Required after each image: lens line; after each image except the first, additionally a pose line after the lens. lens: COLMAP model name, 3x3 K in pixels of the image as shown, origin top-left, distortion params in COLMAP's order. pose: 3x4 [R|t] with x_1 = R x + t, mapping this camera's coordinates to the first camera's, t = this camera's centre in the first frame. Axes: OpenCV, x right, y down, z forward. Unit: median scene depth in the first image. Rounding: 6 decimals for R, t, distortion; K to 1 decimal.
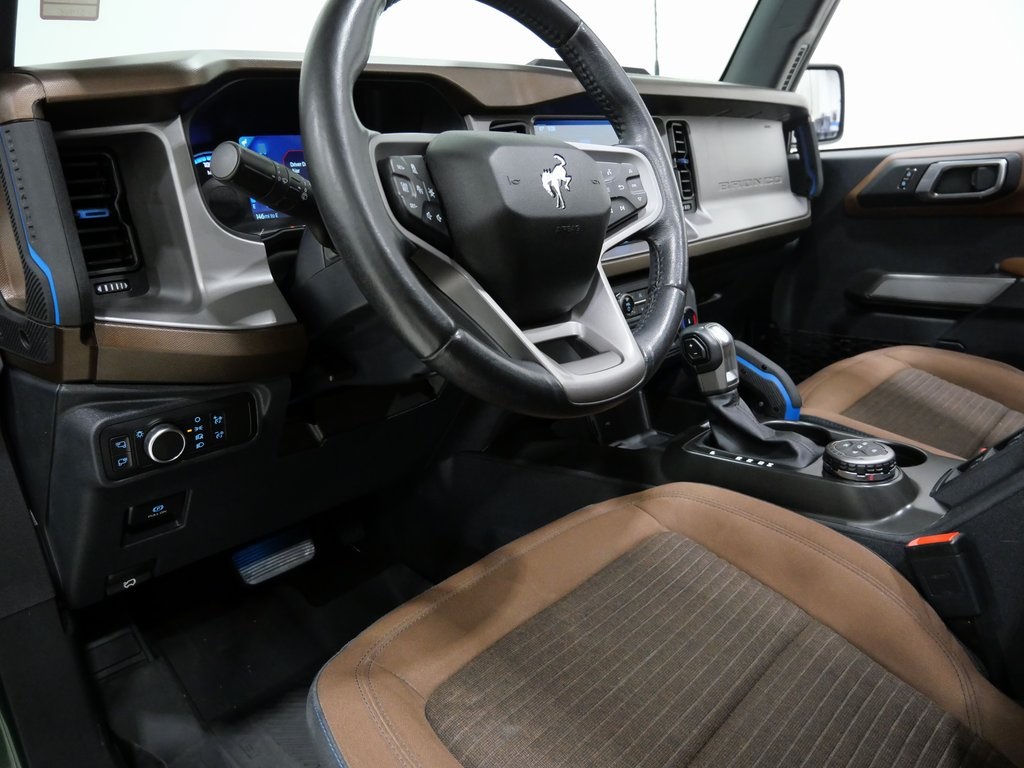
lens RADIAL K [[732.0, 0, 512.0], [0, 732.0, 384.0], [0, 0, 1]] dist [-0.046998, 0.002198]
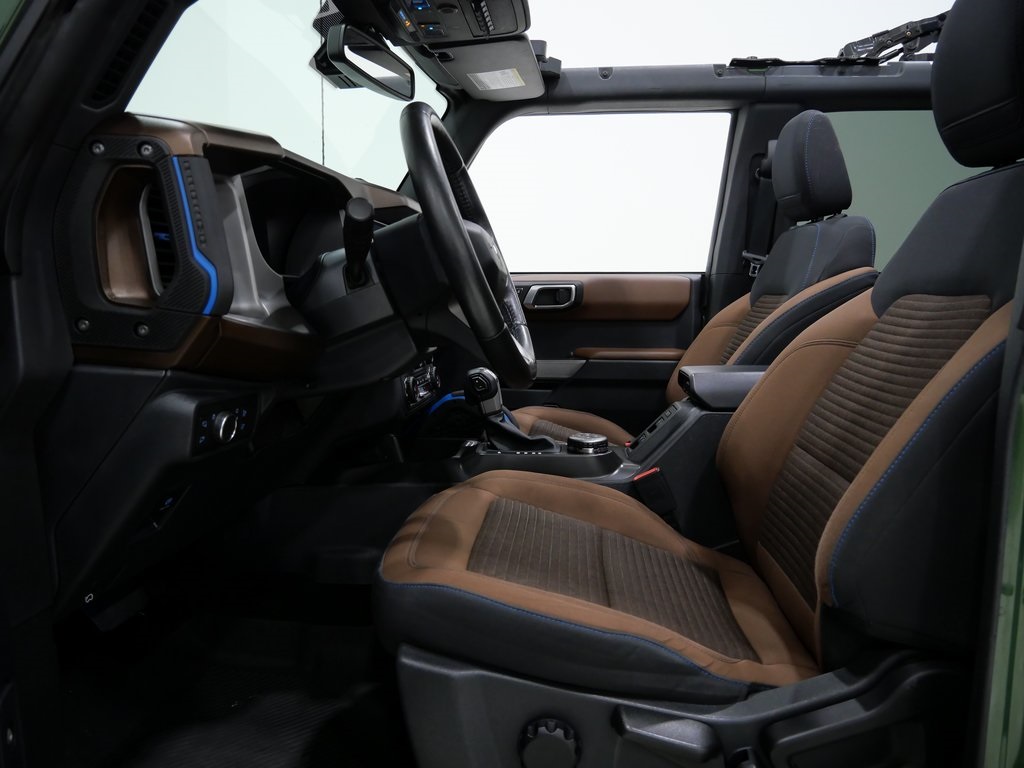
lens RADIAL K [[716.0, 0, 512.2], [0, 716.0, 370.9], [0, 0, 1]] dist [-0.032899, 0.001628]
pose [[0.788921, 0.007766, 0.614445, -0.641517], [0.116887, 0.979767, -0.162462, 0.185987], [-0.603275, 0.199990, 0.772051, -0.172826]]
